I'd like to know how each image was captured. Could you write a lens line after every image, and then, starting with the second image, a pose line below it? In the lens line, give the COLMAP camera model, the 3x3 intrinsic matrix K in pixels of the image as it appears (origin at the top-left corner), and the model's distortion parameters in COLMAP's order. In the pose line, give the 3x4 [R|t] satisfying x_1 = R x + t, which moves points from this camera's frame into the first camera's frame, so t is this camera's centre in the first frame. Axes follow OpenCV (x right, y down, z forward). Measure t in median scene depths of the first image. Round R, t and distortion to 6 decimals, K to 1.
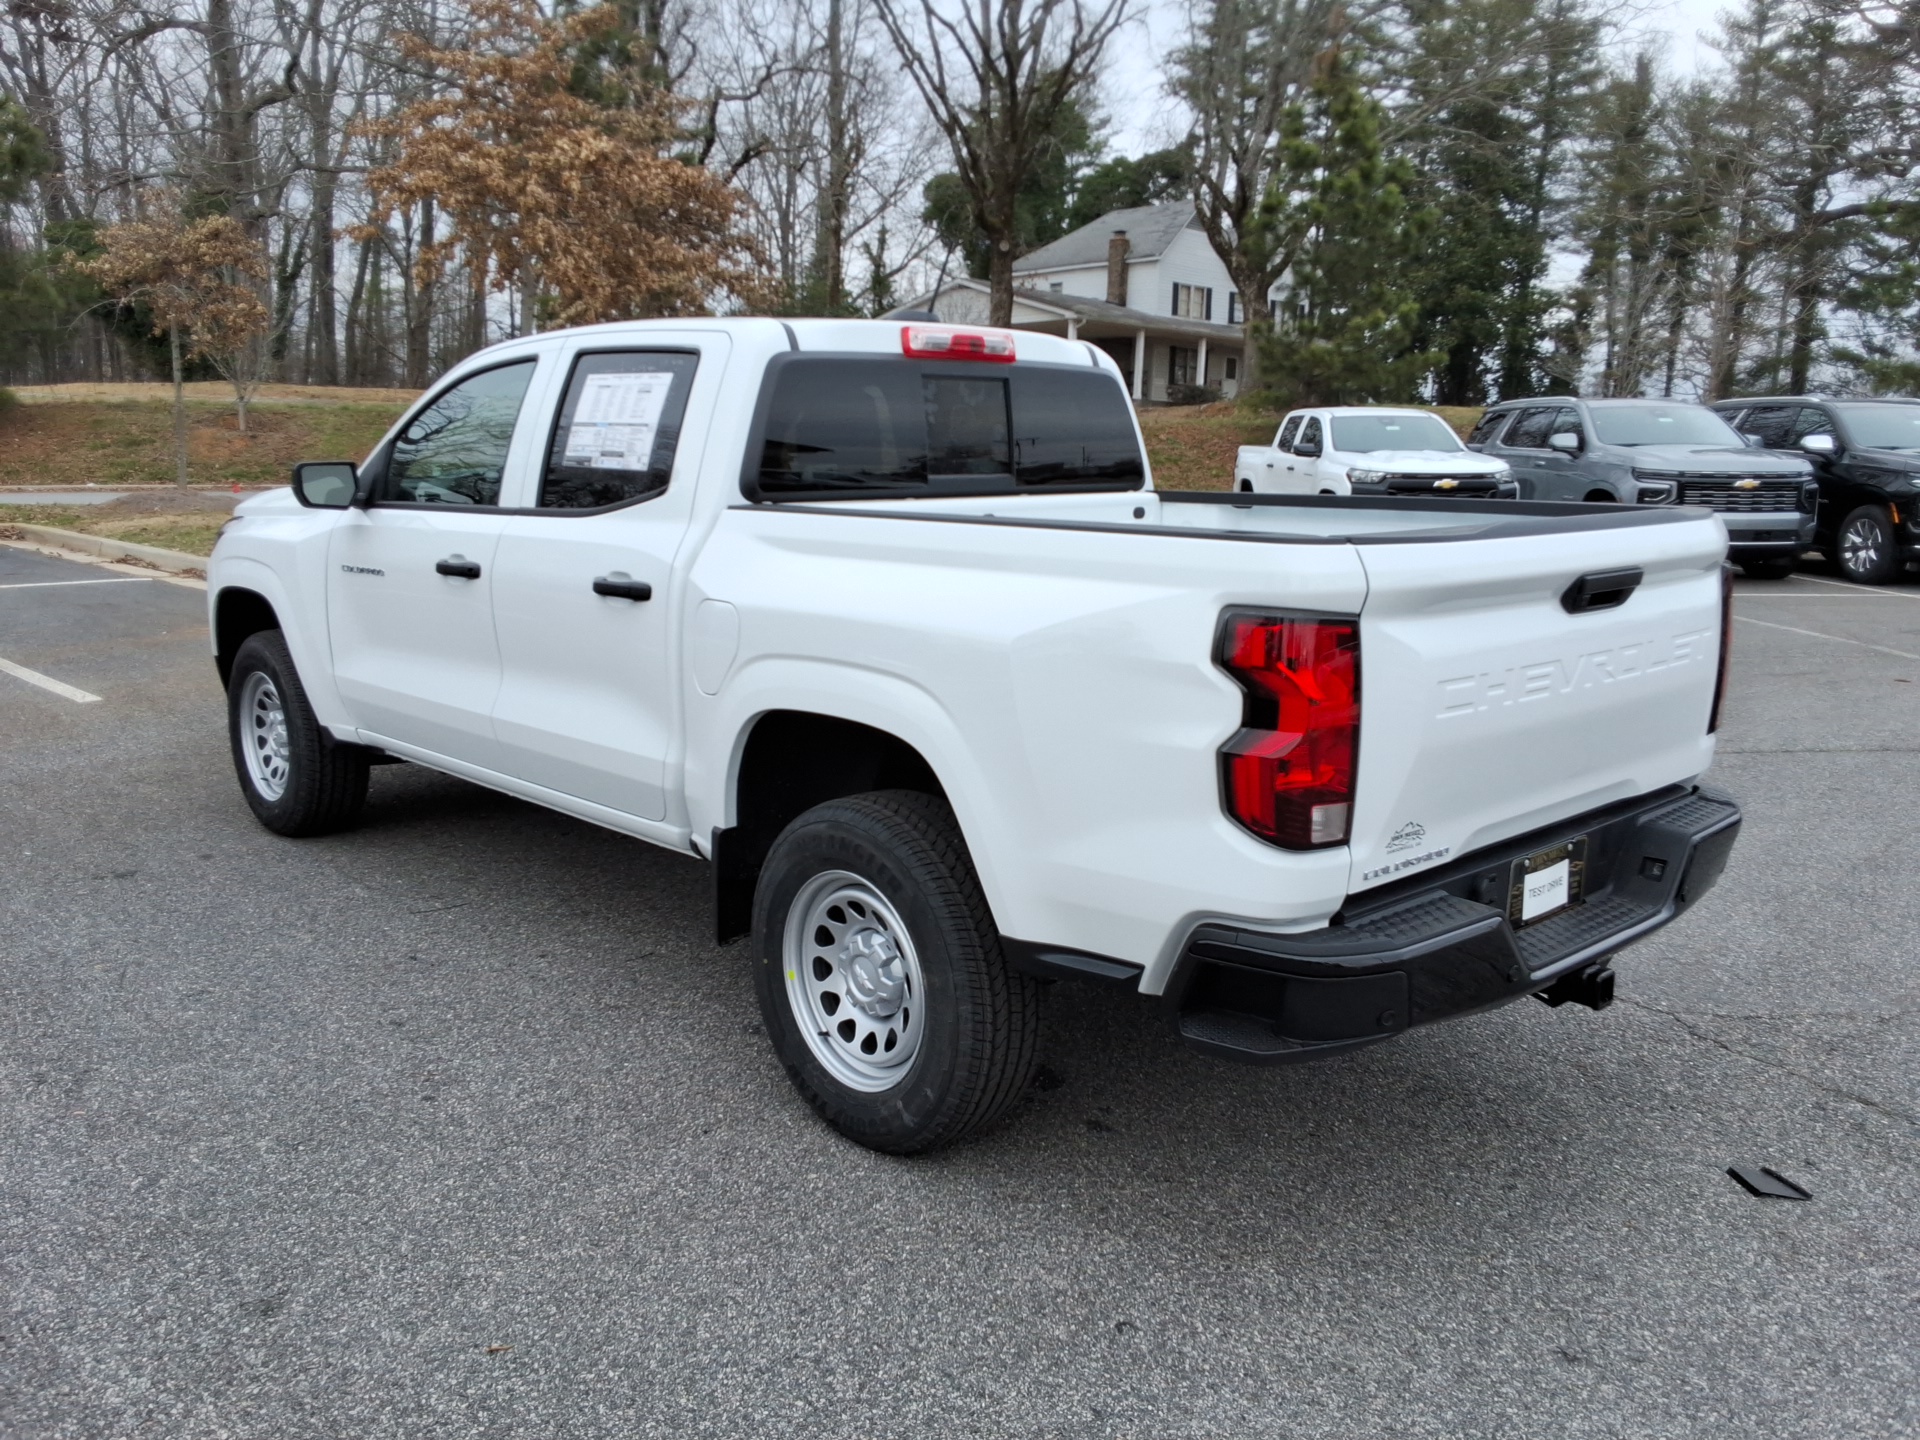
lens RADIAL K [[1528.4, 0, 965.8], [0, 1528.4, 711.8], [0, 0, 1]] dist [0.102670, -0.150076]
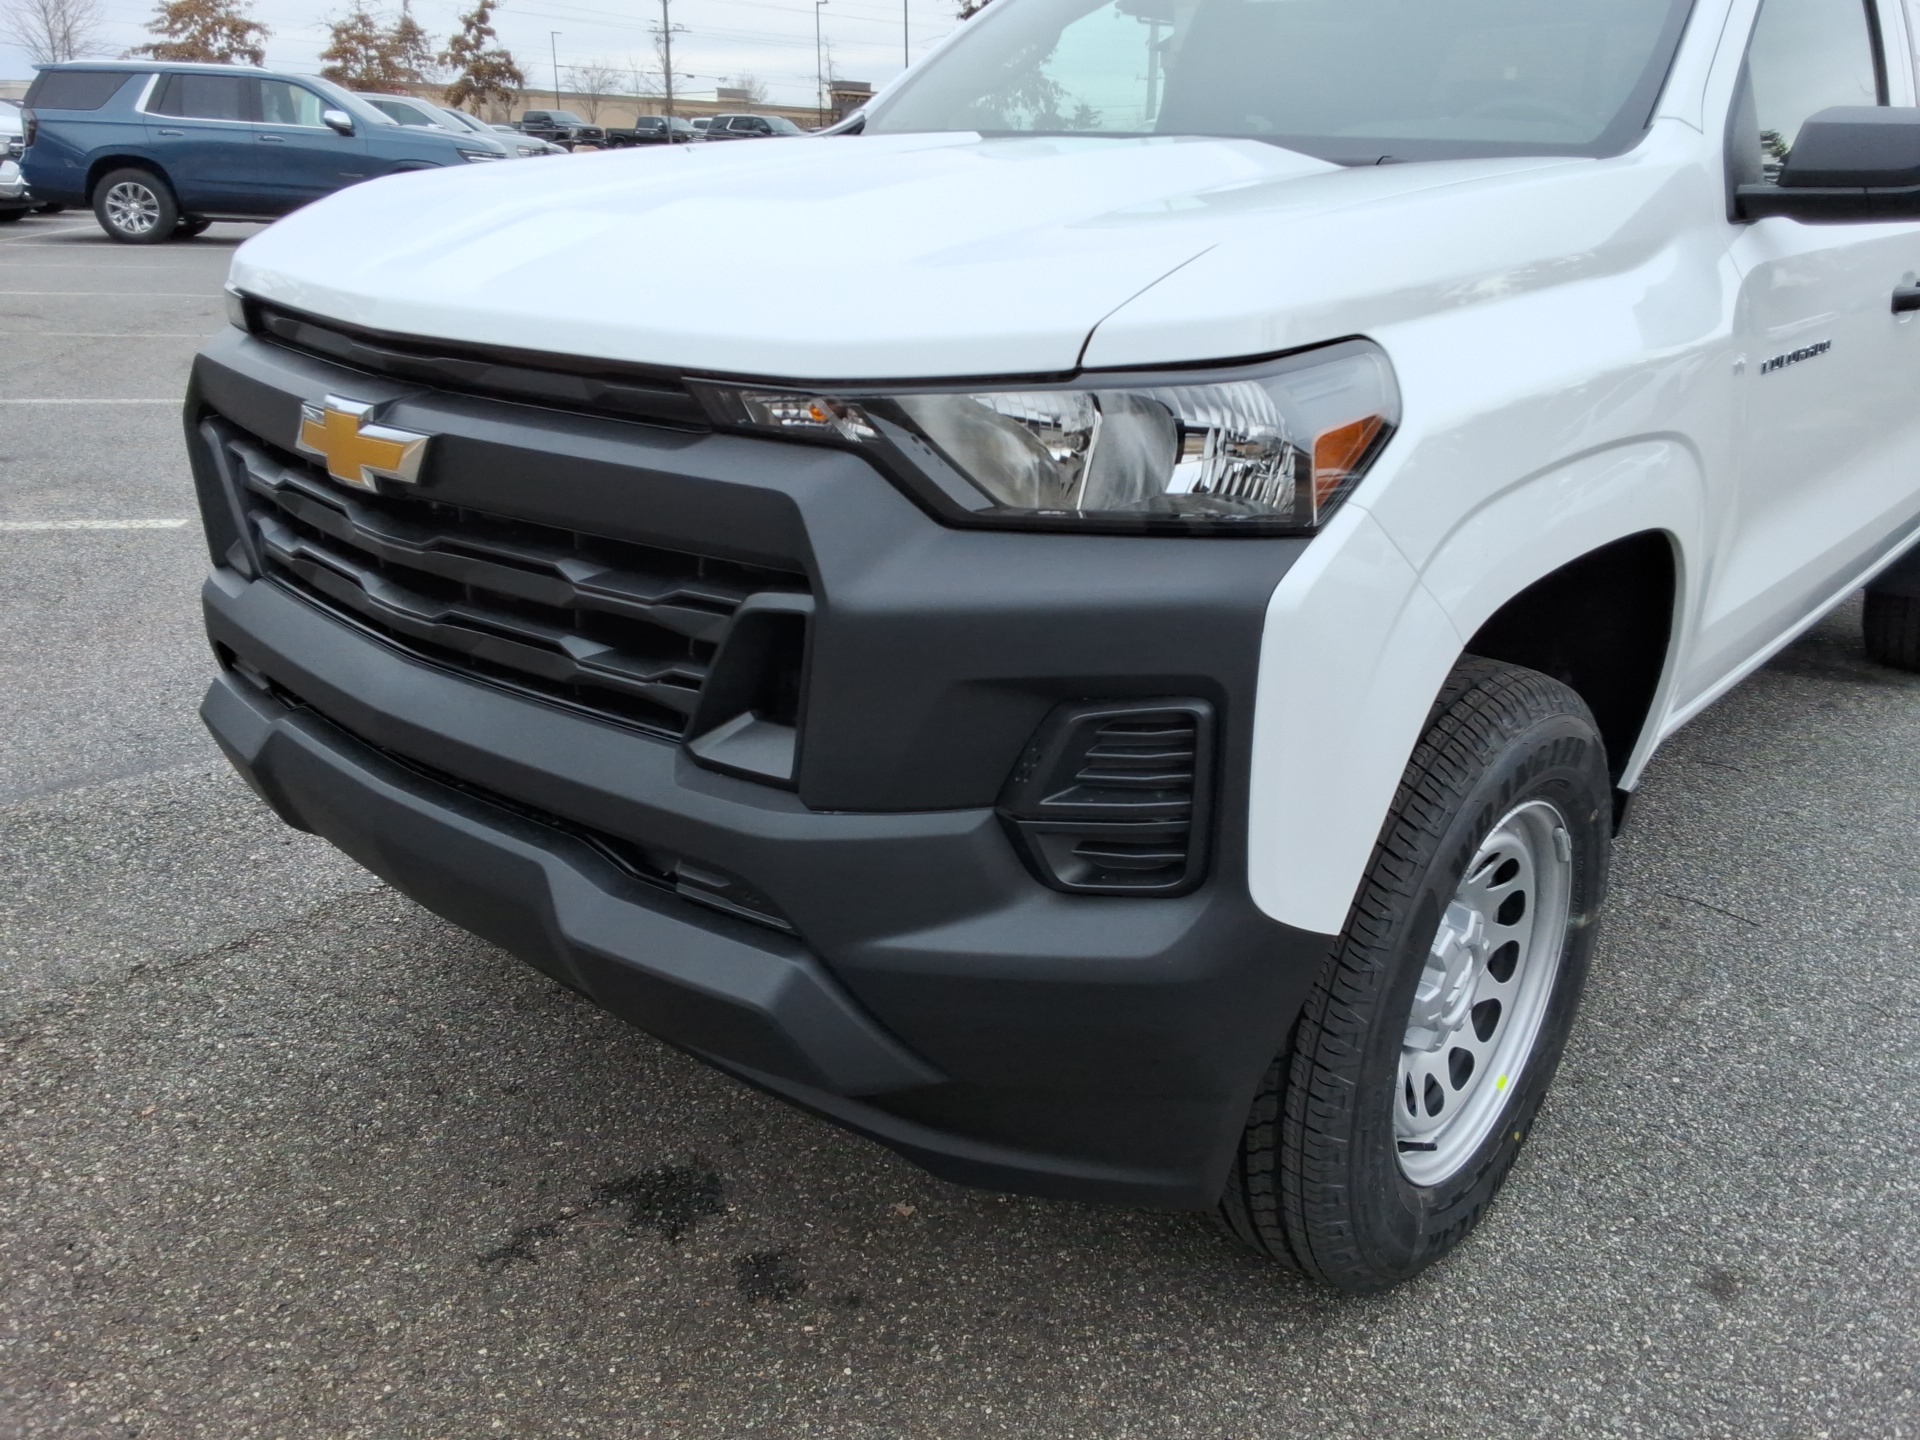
lens RADIAL K [[1528.4, 0, 964.9], [0, 1528.4, 702.5], [0, 0, 1]] dist [0.102670, -0.150076]
pose [[-0.094739, -0.346439, 0.933276, -0.092199], [0.151116, 0.921624, 0.357454, -0.022010], [-0.983966, 0.174898, -0.034962, 0.141231]]
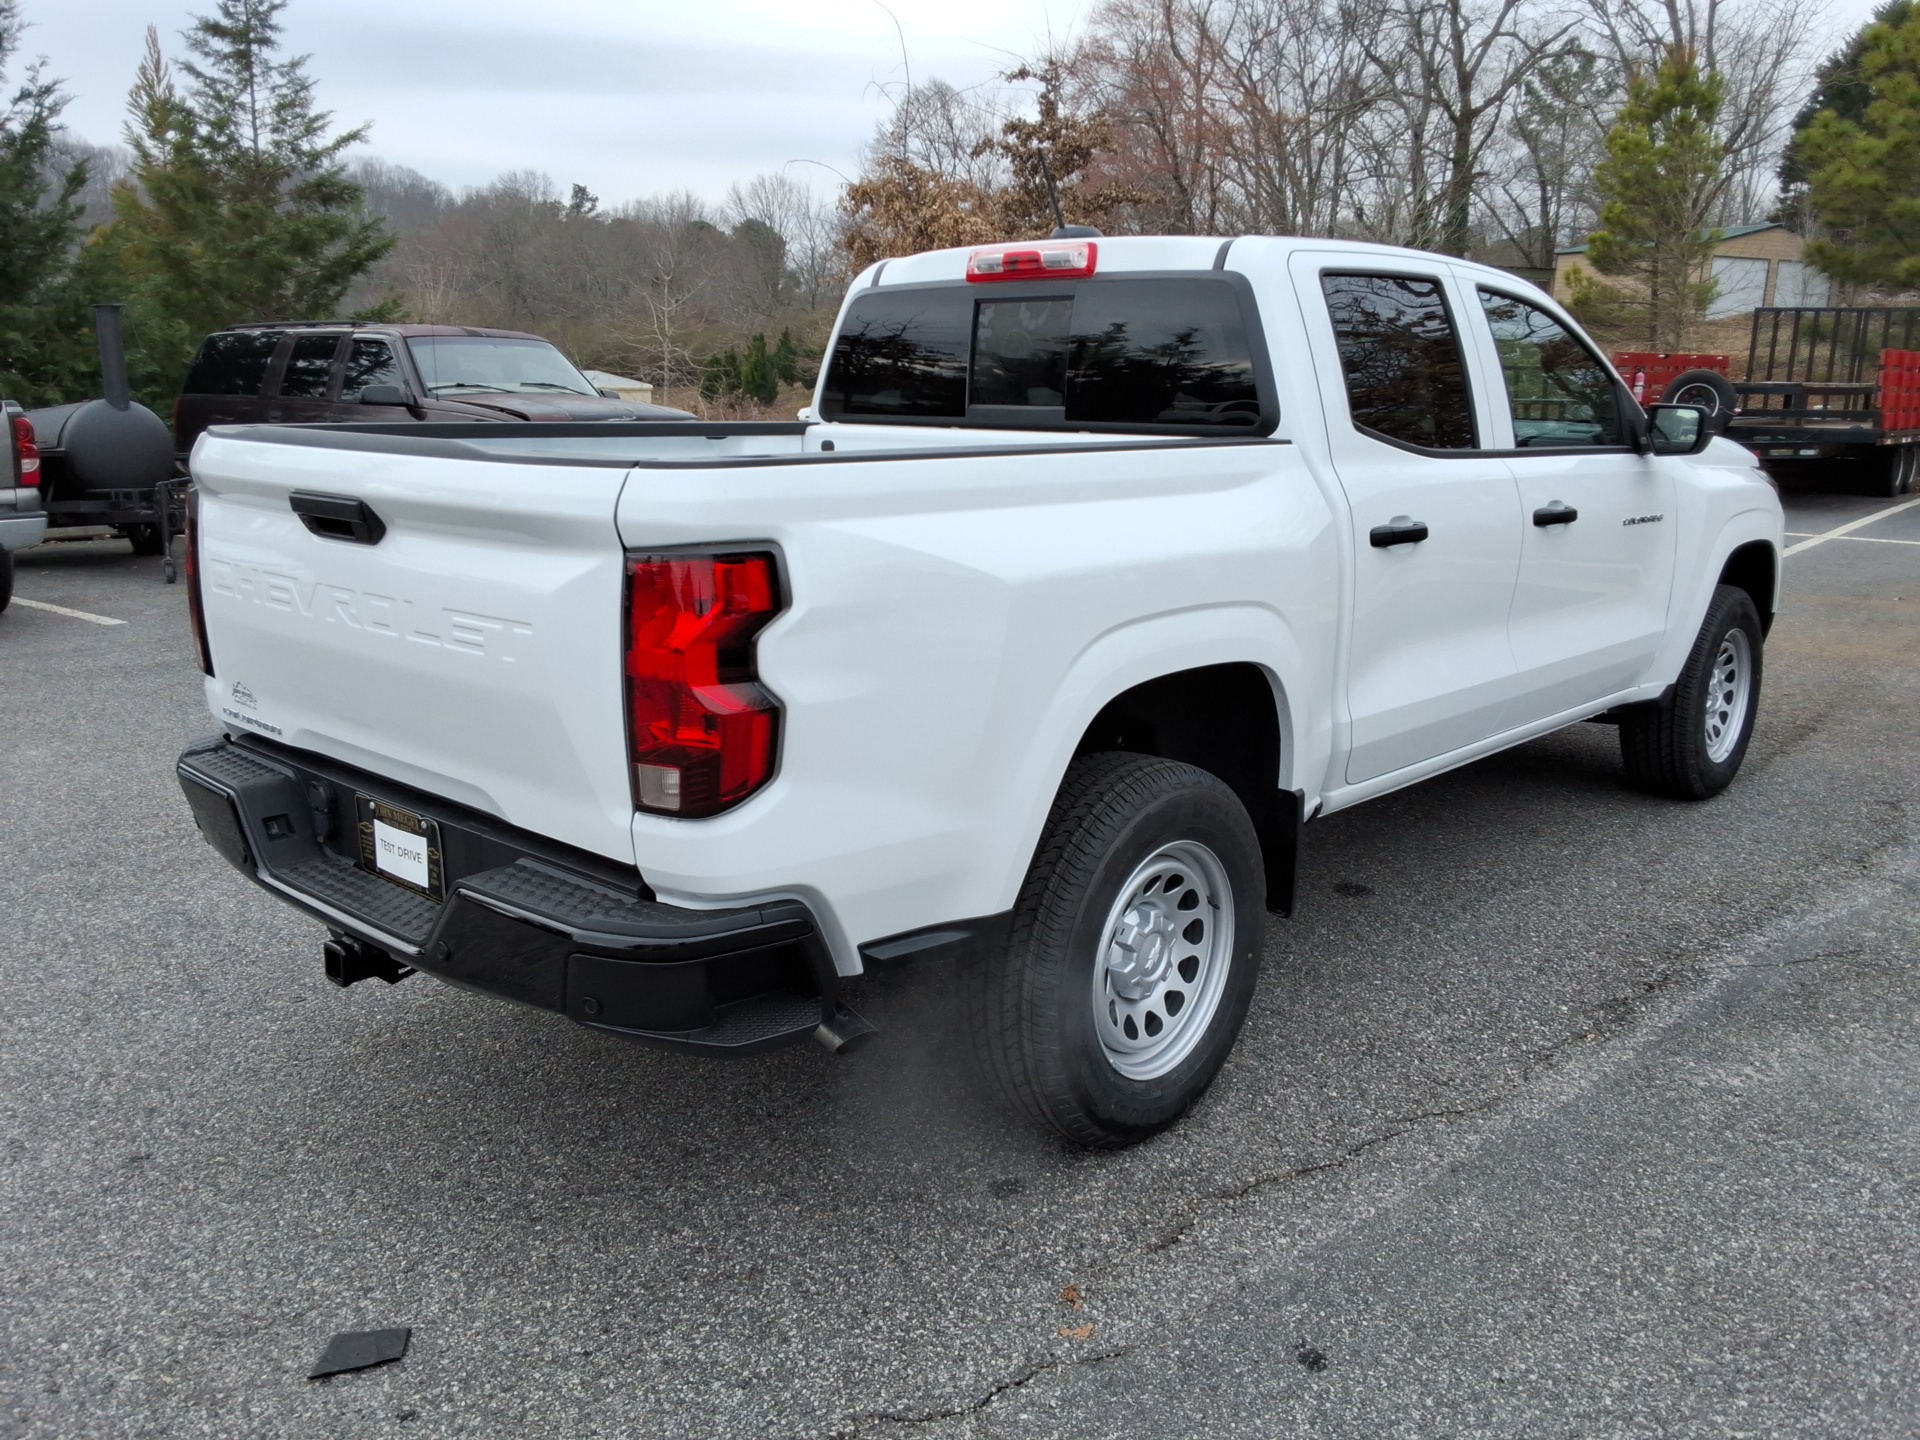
lens RADIAL K [[1528.4, 0, 948.4], [0, 1528.4, 710.7], [0, 0, 1]] dist [0.102670, -0.150076]
pose [[0.065409, 0.207020, -0.976148, 0.087295], [-0.189102, 0.963088, 0.191579, -0.013706], [0.979776, 0.172061, 0.102143, 0.083710]]
